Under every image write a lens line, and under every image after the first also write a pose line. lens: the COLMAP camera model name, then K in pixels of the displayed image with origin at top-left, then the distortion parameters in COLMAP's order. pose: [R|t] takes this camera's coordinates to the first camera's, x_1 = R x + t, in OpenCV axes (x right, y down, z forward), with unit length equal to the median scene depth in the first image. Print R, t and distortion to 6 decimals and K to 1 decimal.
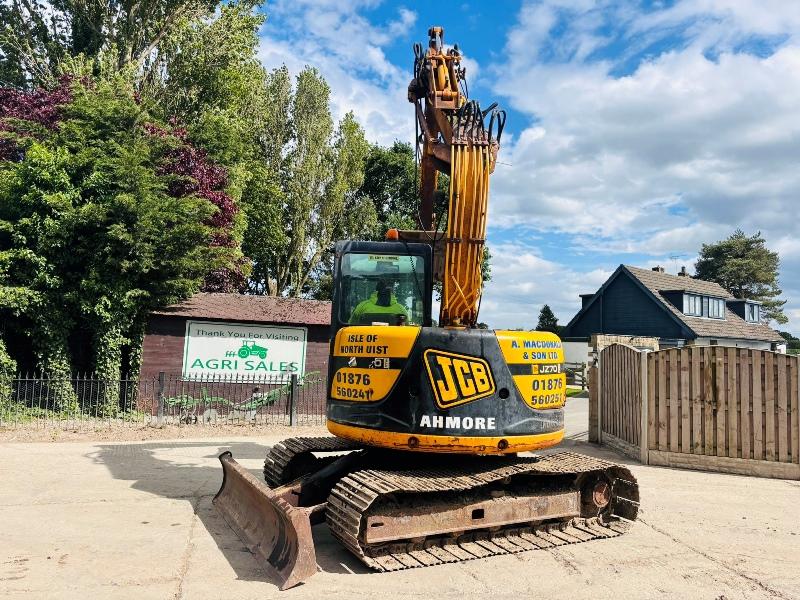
lens RADIAL K [[603.4, 0, 398.7], [0, 603.4, 298.6], [0, 0, 1]] dist [0.040955, -0.025706]
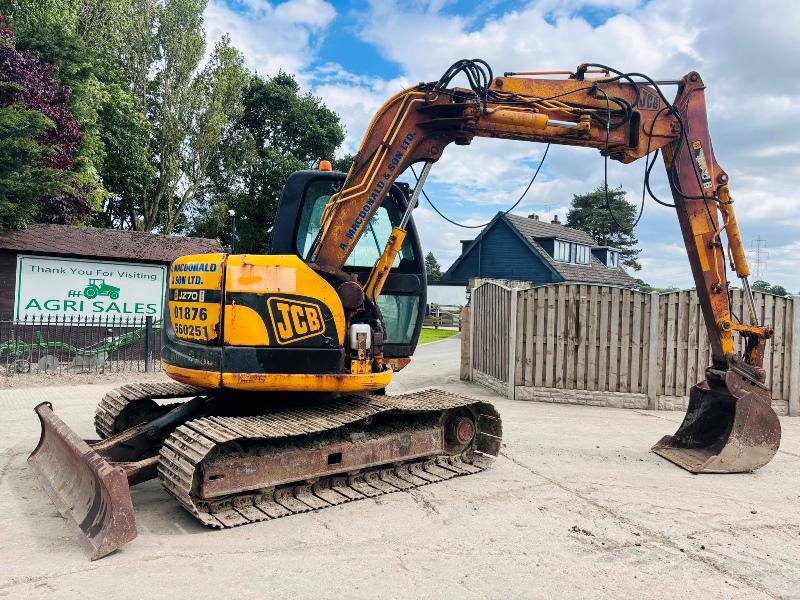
lens RADIAL K [[605.2, 0, 400.1], [0, 605.2, 293.9], [0, 0, 1]] dist [0.063318, -0.072763]
pose [[0.981938, 0.001191, 0.189201, 0.031740], [-0.016953, 0.996512, 0.081709, 0.017141], [-0.188444, -0.083441, 0.978533, 0.058189]]
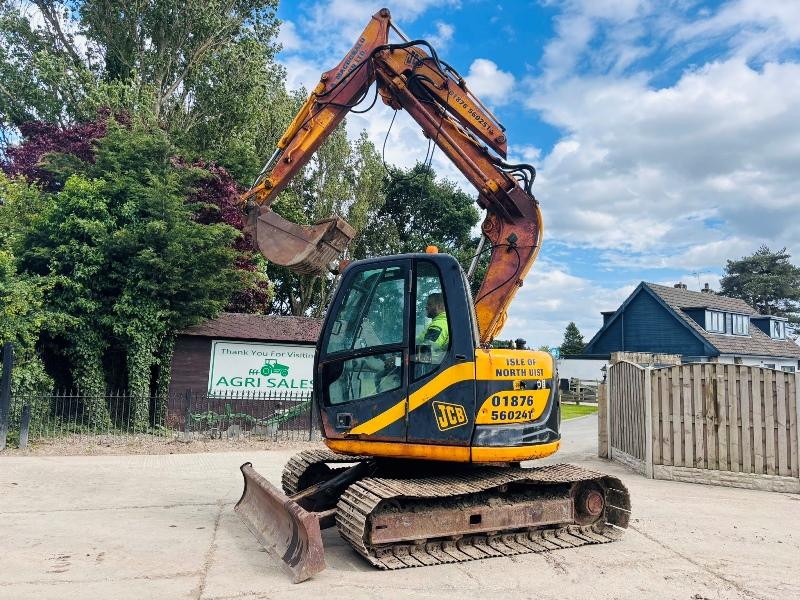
lens RADIAL K [[600.1, 0, 400.8], [0, 600.1, 303.0], [0, 0, 1]] dist [0.056574, -0.059017]
pose [[0.999365, -0.006190, -0.035102, 0.022495], [0.005410, 0.999737, -0.022268, -0.005184], [0.035230, 0.022064, 0.999136, -0.056369]]
